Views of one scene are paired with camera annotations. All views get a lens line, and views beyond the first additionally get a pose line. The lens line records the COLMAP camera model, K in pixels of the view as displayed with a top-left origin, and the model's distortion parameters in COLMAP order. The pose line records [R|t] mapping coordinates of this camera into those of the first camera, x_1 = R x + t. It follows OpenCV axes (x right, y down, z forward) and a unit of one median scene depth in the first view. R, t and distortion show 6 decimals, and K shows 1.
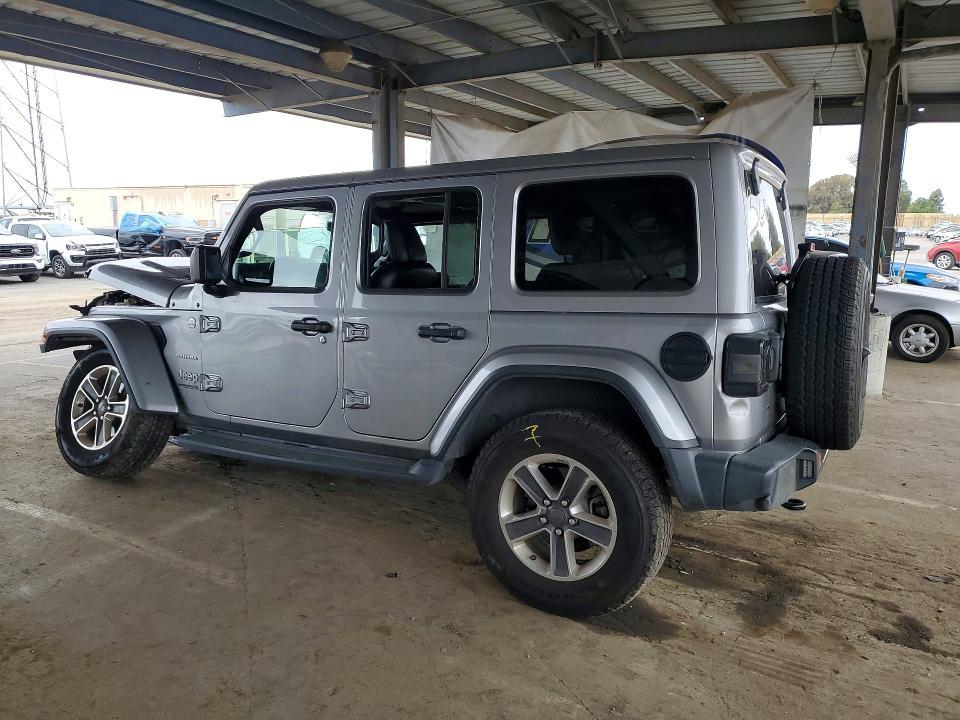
lens RADIAL K [[761.3, 0, 467.9], [0, 761.3, 359.3], [0, 0, 1]] dist [0.018153, 0.013155]
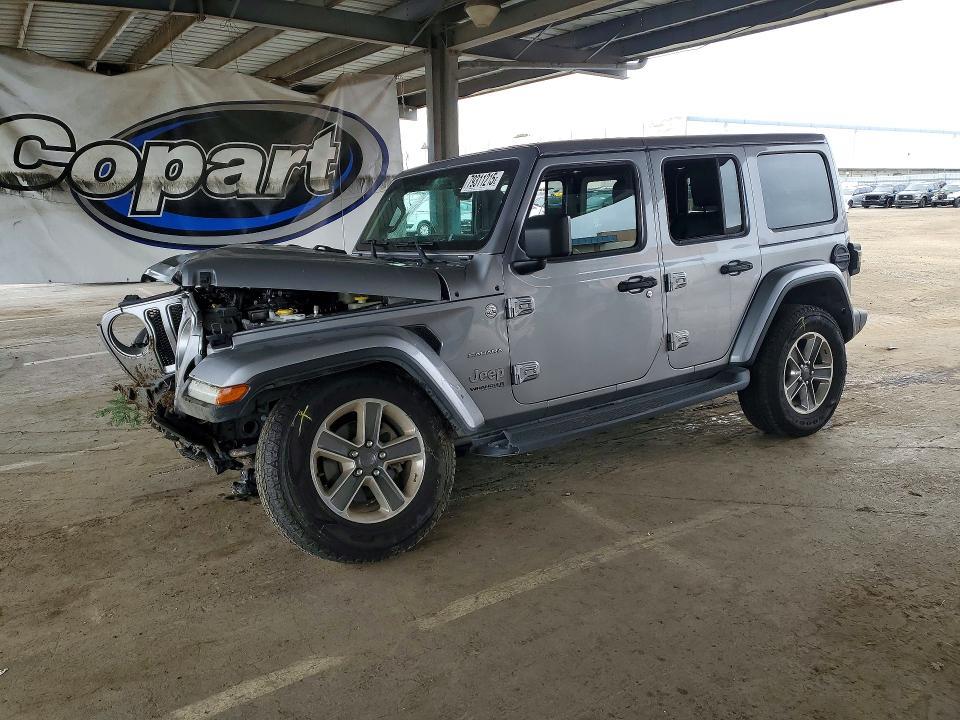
lens RADIAL K [[714.2, 0, 481.4], [0, 714.2, 377.4], [0, 0, 1]] dist [0.019951, 0.001742]
pose [[0.441774, -0.238521, 0.864837, -1.064104], [0.173285, 0.968541, 0.178606, -0.119409], [-0.880232, 0.070960, 0.469208, 0.653681]]
